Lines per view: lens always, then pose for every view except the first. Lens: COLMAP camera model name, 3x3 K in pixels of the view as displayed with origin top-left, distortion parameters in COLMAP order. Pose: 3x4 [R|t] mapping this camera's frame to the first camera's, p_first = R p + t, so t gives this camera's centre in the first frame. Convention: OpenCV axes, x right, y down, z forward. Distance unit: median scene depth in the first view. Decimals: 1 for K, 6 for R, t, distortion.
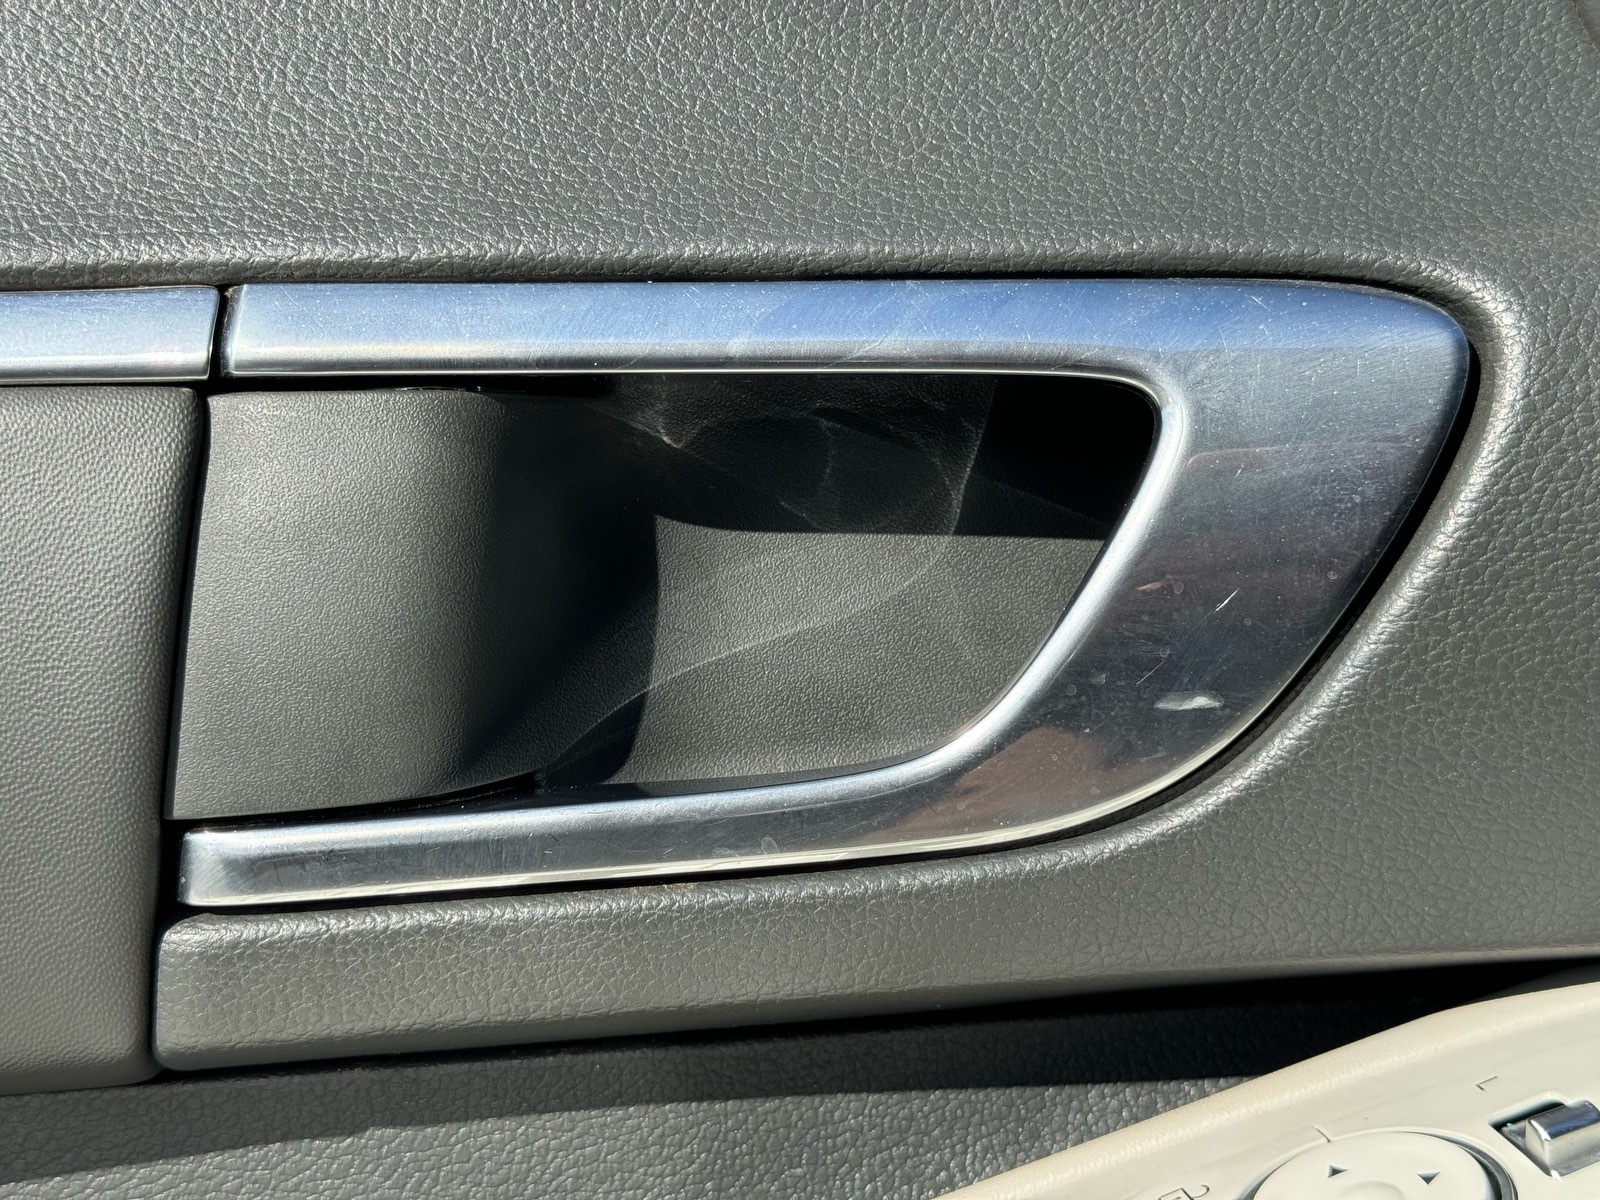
lens RADIAL K [[2325.5, 0, 800.0], [0, 2325.5, 600.0], [0, 0, 1]] dist [0.194652, -0.576747]
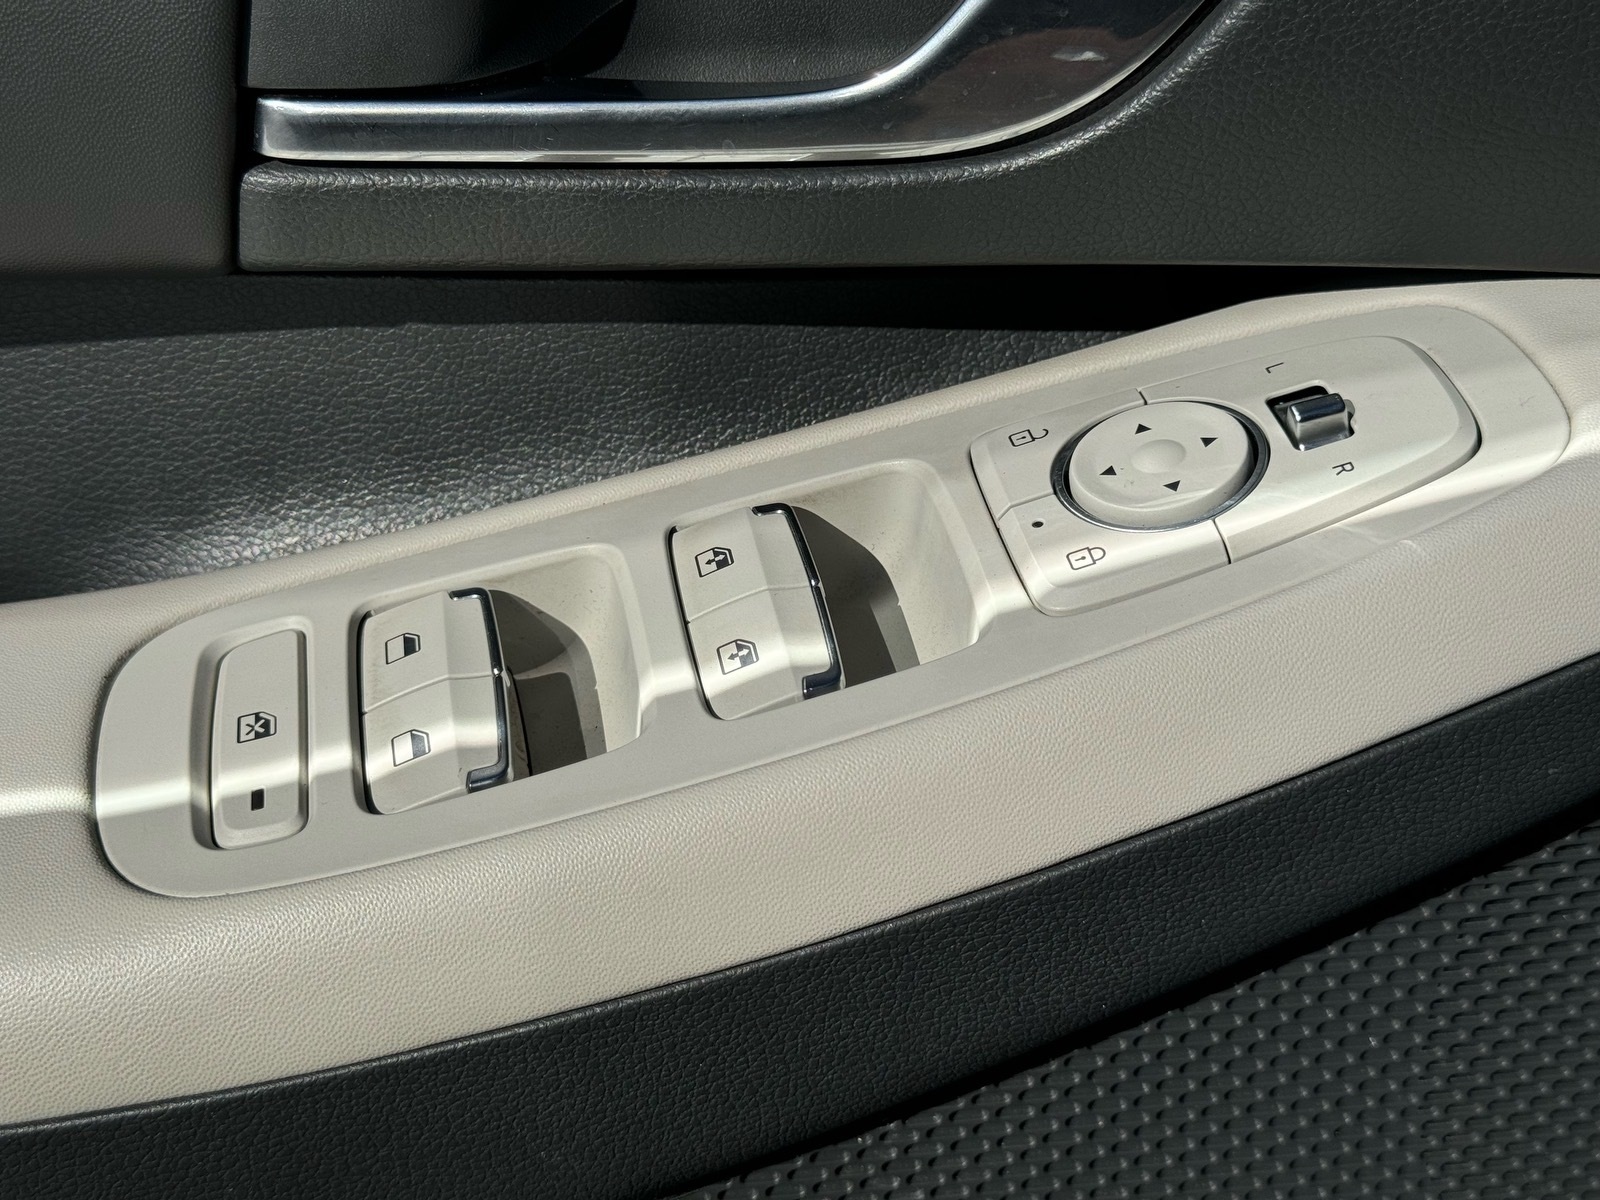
lens RADIAL K [[2276.2, 0, 800.0], [0, 2276.2, 600.0], [0, 0, 1]] dist [0.167381, -0.330553]
pose [[0.997199, 0.074631, 0.004913, 0.036081], [-0.070767, 0.920225, 0.384938, -0.142033], [0.024207, -0.384207, 0.922929, -0.210318]]
